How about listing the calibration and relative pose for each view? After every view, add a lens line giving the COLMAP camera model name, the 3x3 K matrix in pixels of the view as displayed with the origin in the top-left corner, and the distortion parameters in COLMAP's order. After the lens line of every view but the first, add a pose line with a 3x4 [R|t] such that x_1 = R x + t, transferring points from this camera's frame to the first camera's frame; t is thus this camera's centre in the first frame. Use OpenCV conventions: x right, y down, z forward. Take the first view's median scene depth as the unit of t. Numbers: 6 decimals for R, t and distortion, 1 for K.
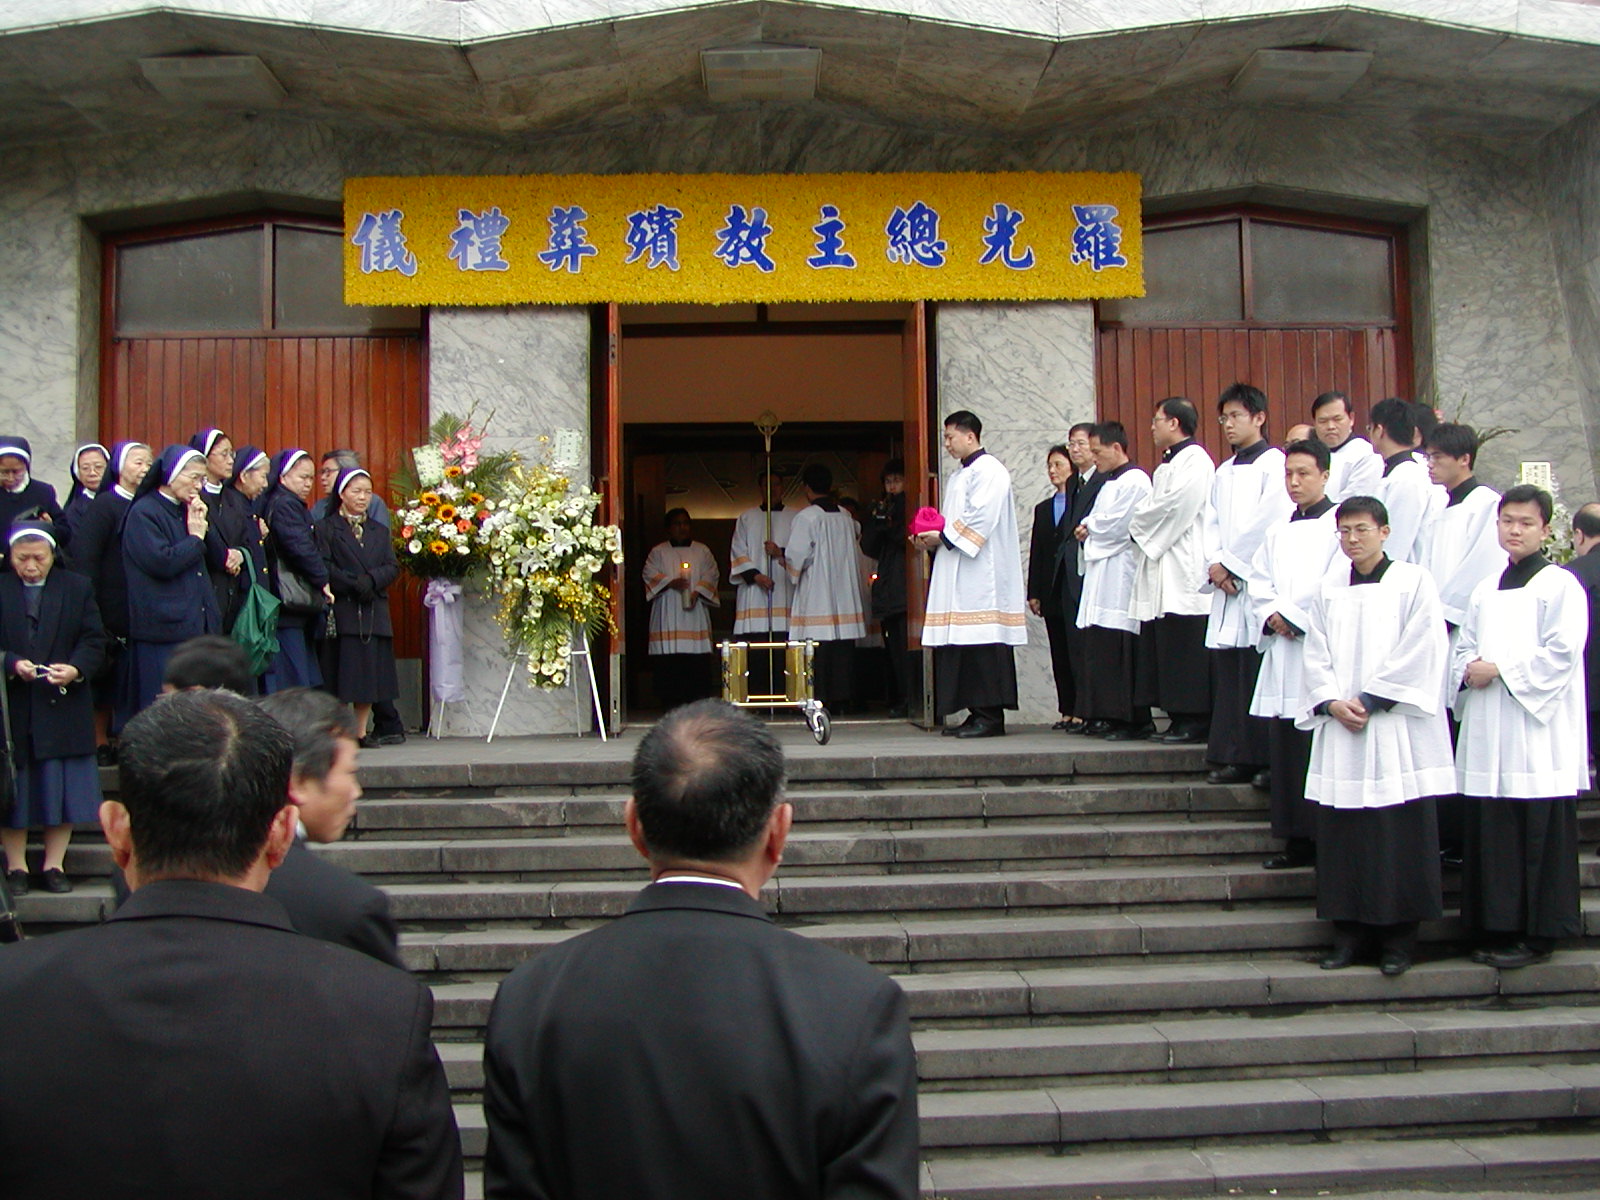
lens RADIAL K [[1833.7, 0, 829.3], [0, 1833.7, 651.3], [0, 0, 1]] dist [-0.265117, 0.302363]
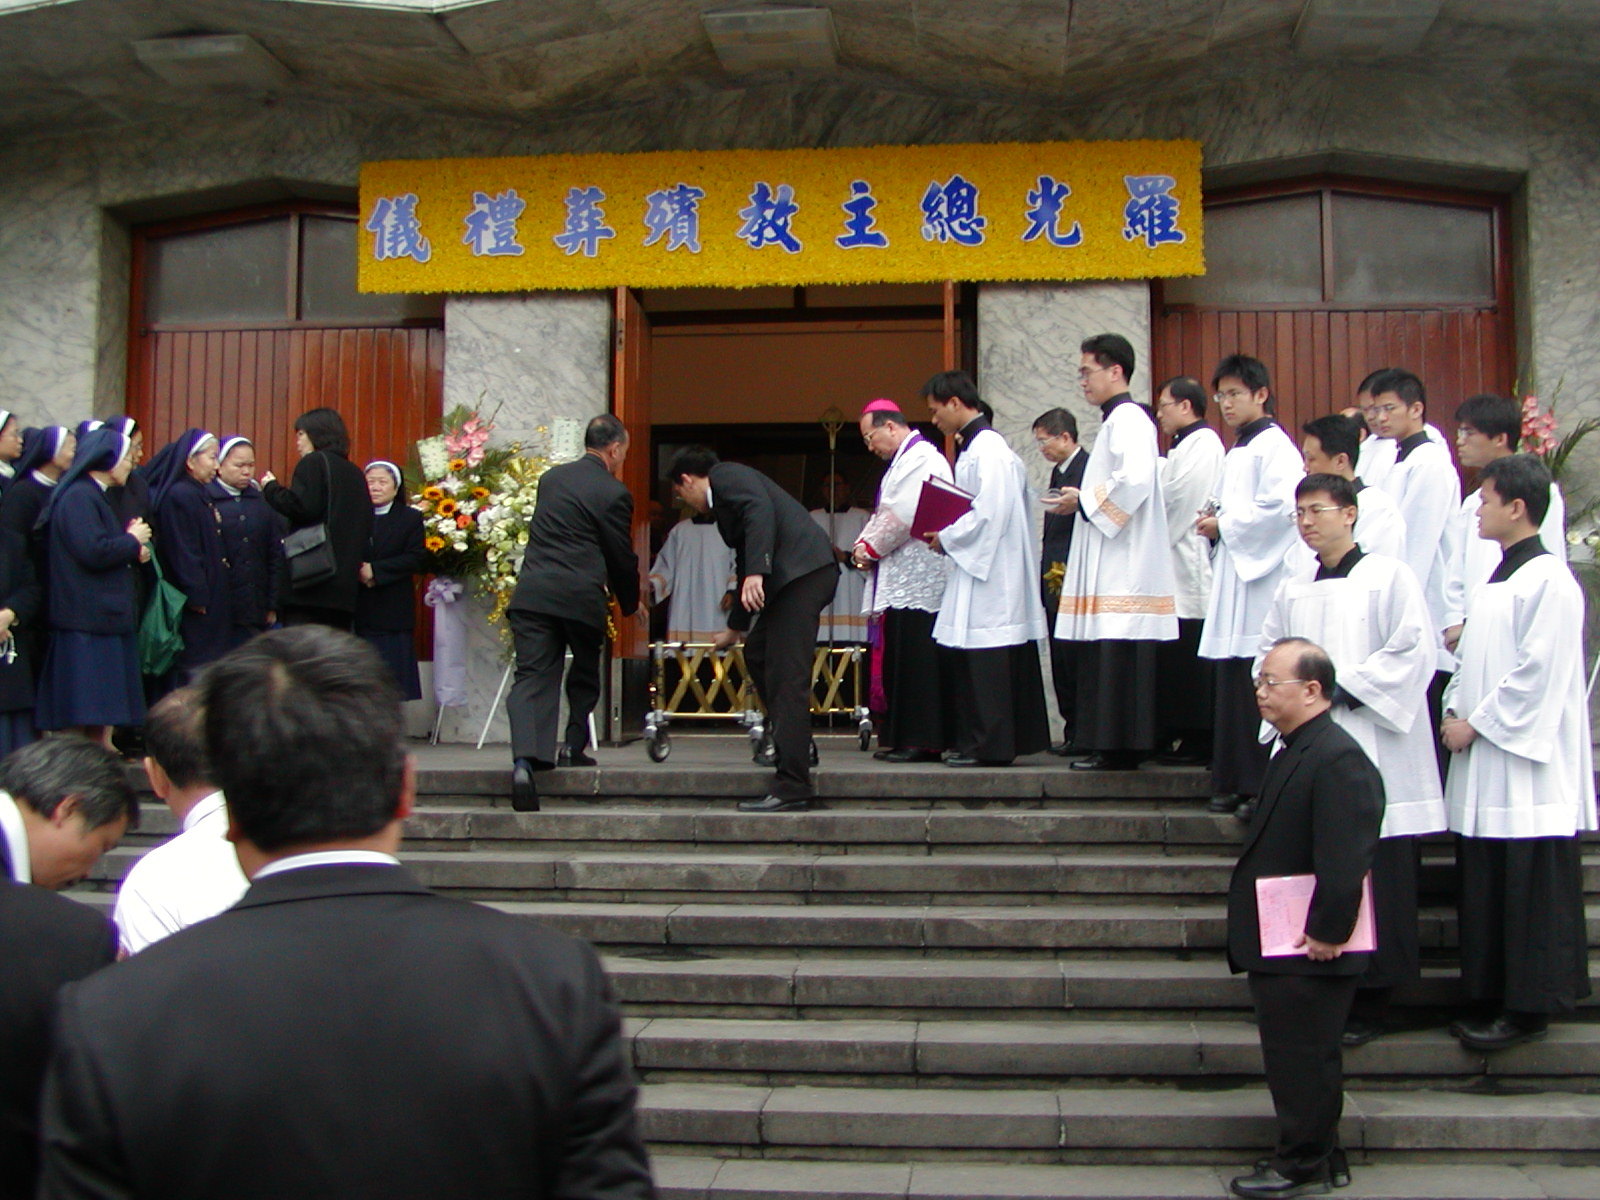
lens RADIAL K [[1813.2, 0, 823.4], [0, 1813.2, 651.4], [0, 0, 1]] dist [-0.262570, 0.286822]
pose [[0.990942, 0.013620, -0.133597, 0.108367], [-0.014881, 0.999854, -0.008444, 0.004166], [0.133463, 0.010356, 0.991000, 0.088599]]
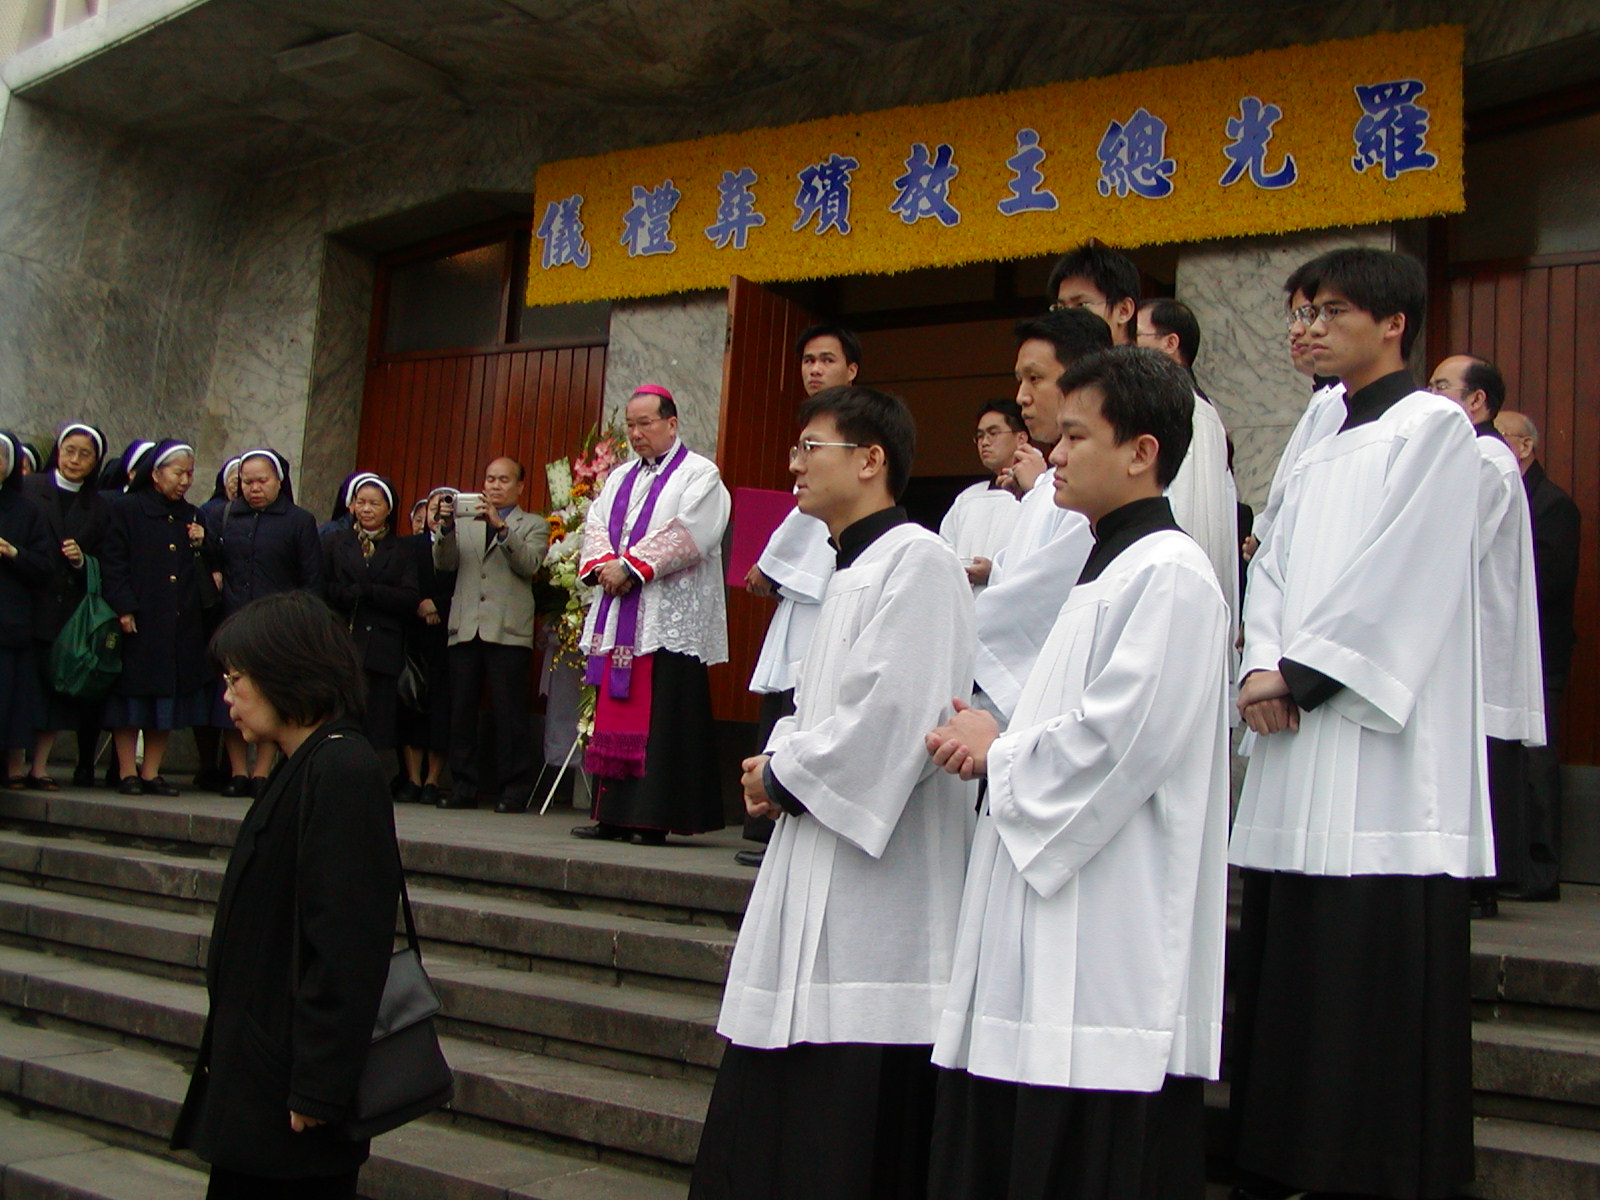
lens RADIAL K [[1793.1, 0, 804.5], [0, 1793.1, 655.6], [0, 0, 1]] dist [-0.235661, 0.229546]
pose [[0.812759, 0.034511, -0.581576, 0.352780], [-0.070273, 0.996763, -0.039060, 0.001872], [0.578346, 0.072616, 0.812554, 0.383728]]
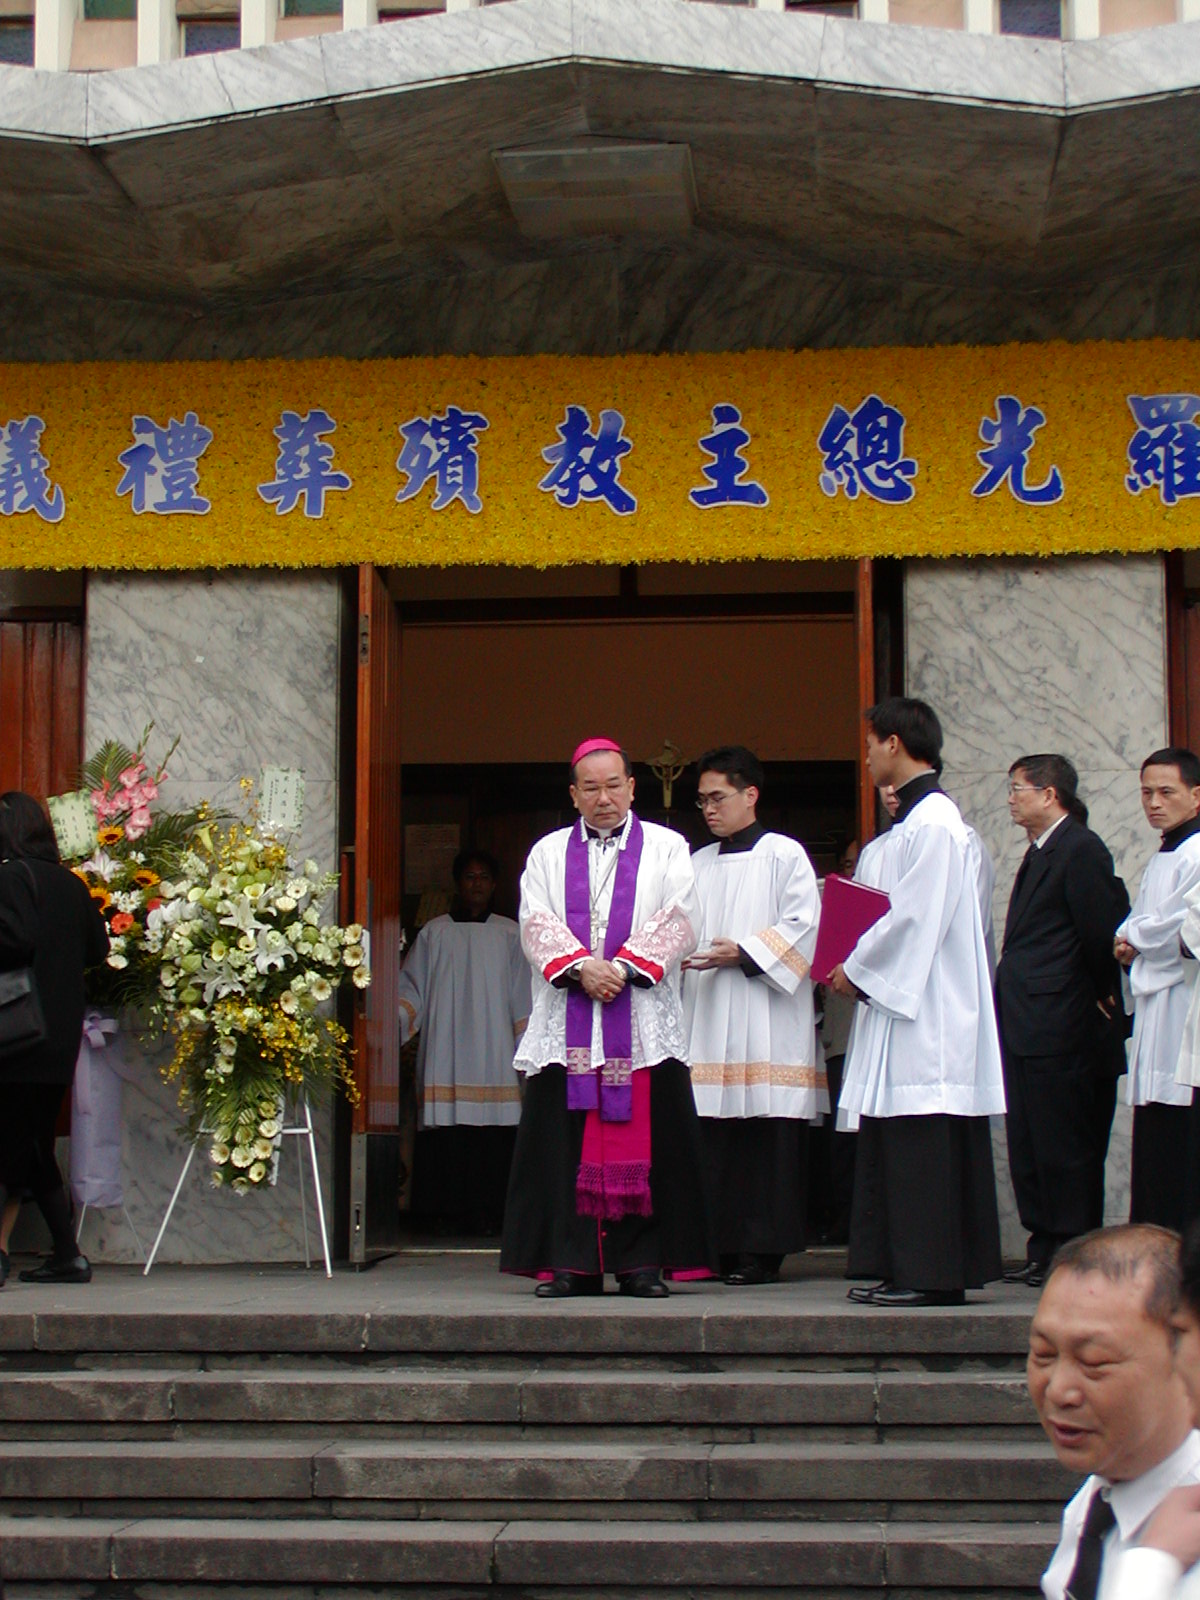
lens RADIAL K [[2842.8, 0, 605.2], [0, 2842.8, 880.0], [0, 0, 1]] dist [-0.165719, 0.677507]
pose [[0.992538, 0.002755, -0.121906, 0.077843], [-0.013176, 0.996314, -0.084764, -0.003716], [0.121224, 0.085737, 0.988916, 0.057807]]
